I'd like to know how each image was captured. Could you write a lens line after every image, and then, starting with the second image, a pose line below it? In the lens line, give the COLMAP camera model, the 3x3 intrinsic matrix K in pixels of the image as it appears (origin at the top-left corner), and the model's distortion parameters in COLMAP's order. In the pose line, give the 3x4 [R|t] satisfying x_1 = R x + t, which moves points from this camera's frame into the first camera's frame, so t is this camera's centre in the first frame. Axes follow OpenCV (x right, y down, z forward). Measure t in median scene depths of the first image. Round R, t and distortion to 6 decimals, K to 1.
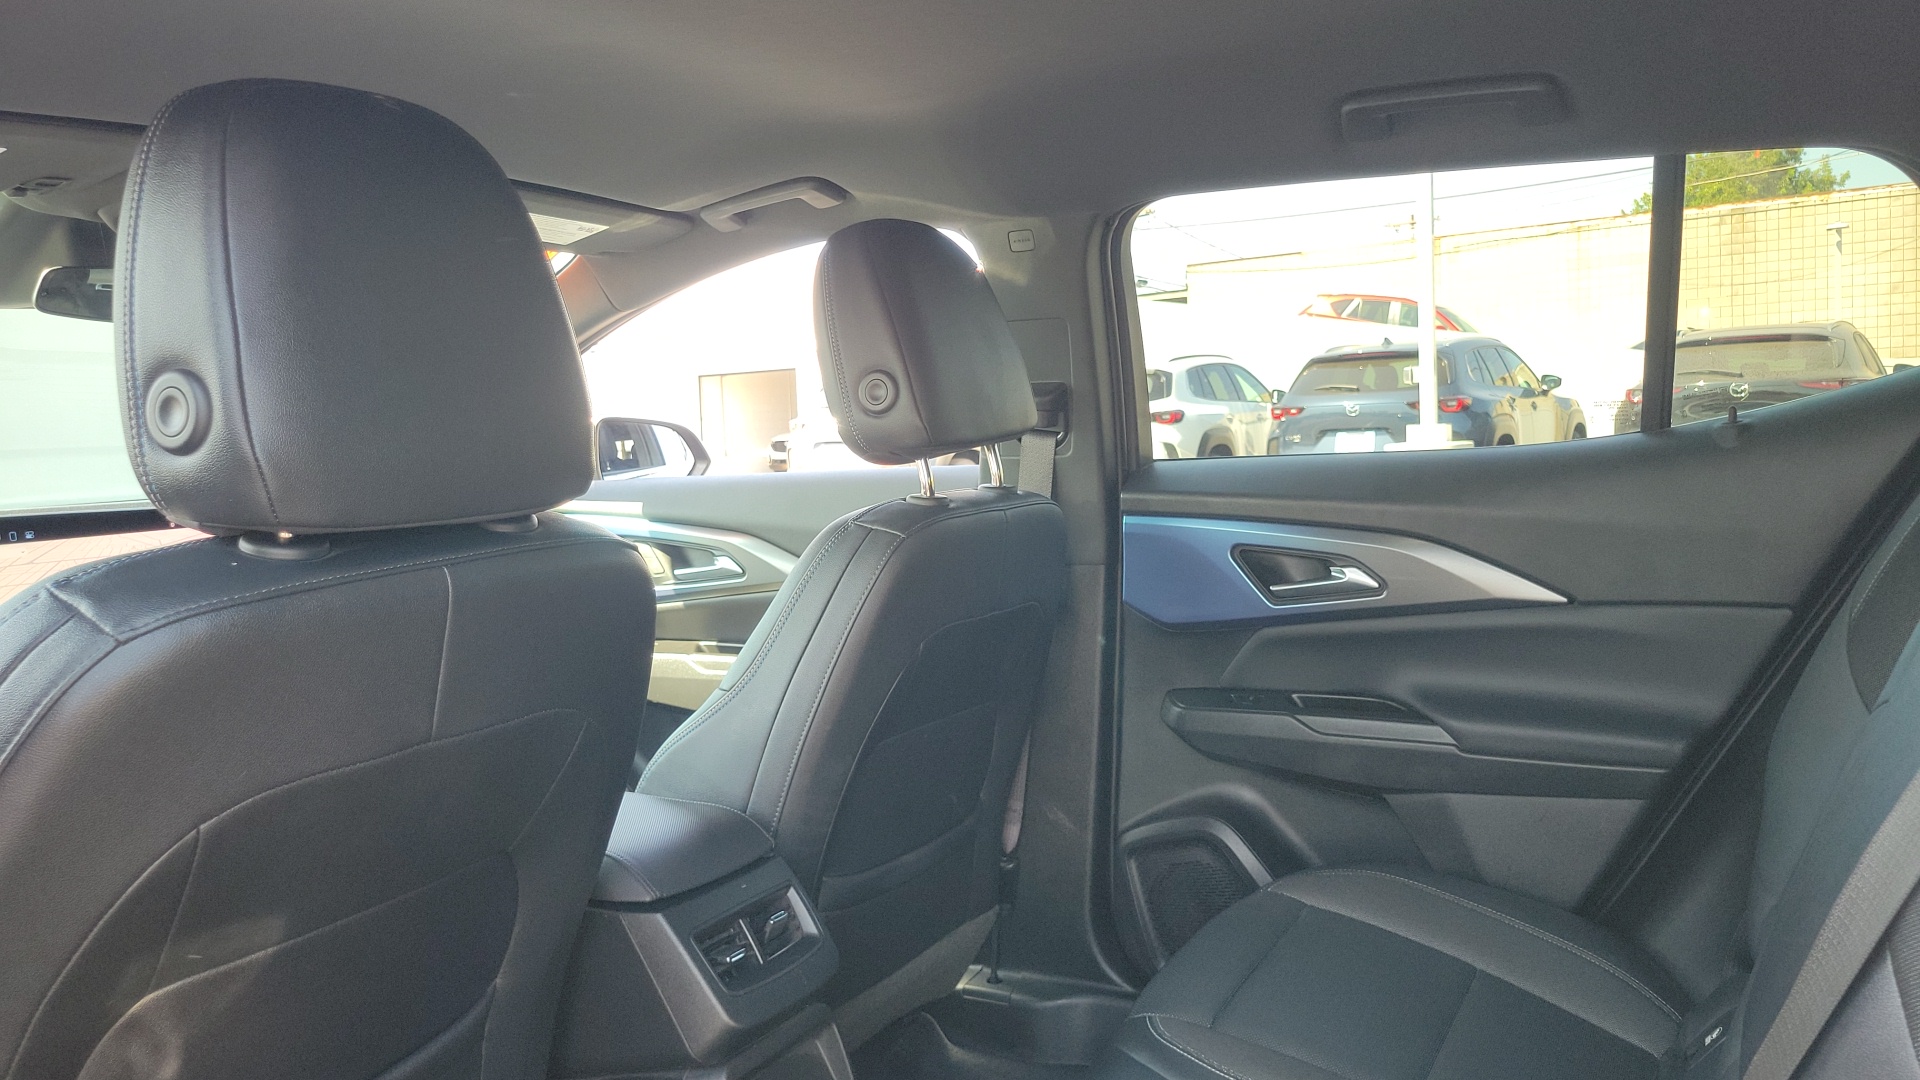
lens RADIAL K [[1448.0, 0, 962.0], [0, 1448.0, 531.1], [0, 0, 1]] dist [0.031234, -0.018139]
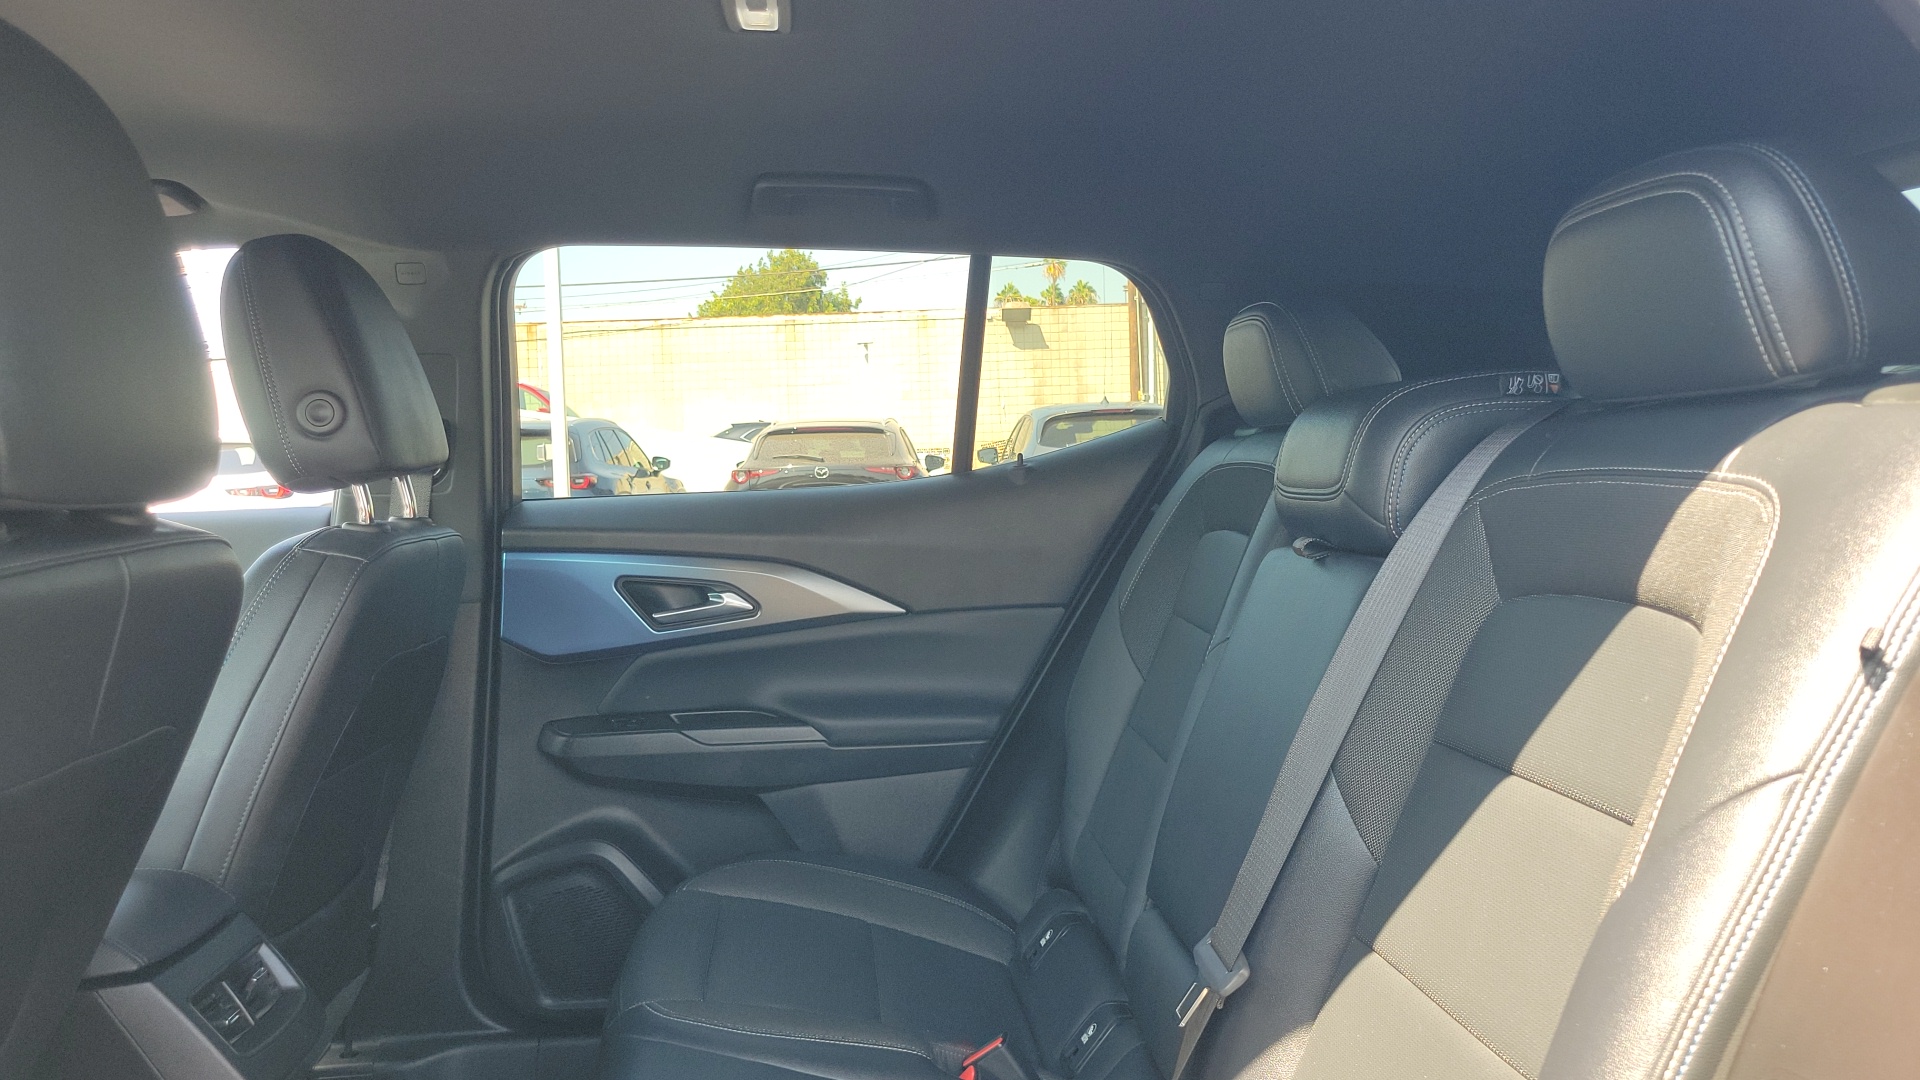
lens RADIAL K [[1448.0, 0, 952.8], [0, 1448.0, 534.8], [0, 0, 1]] dist [0.031234, -0.018139]
pose [[0.821376, -0.006957, 0.570345, -0.220019], [0.038395, 0.998332, -0.043116, 0.034496], [-0.569093, 0.057312, 0.820273, -0.015757]]
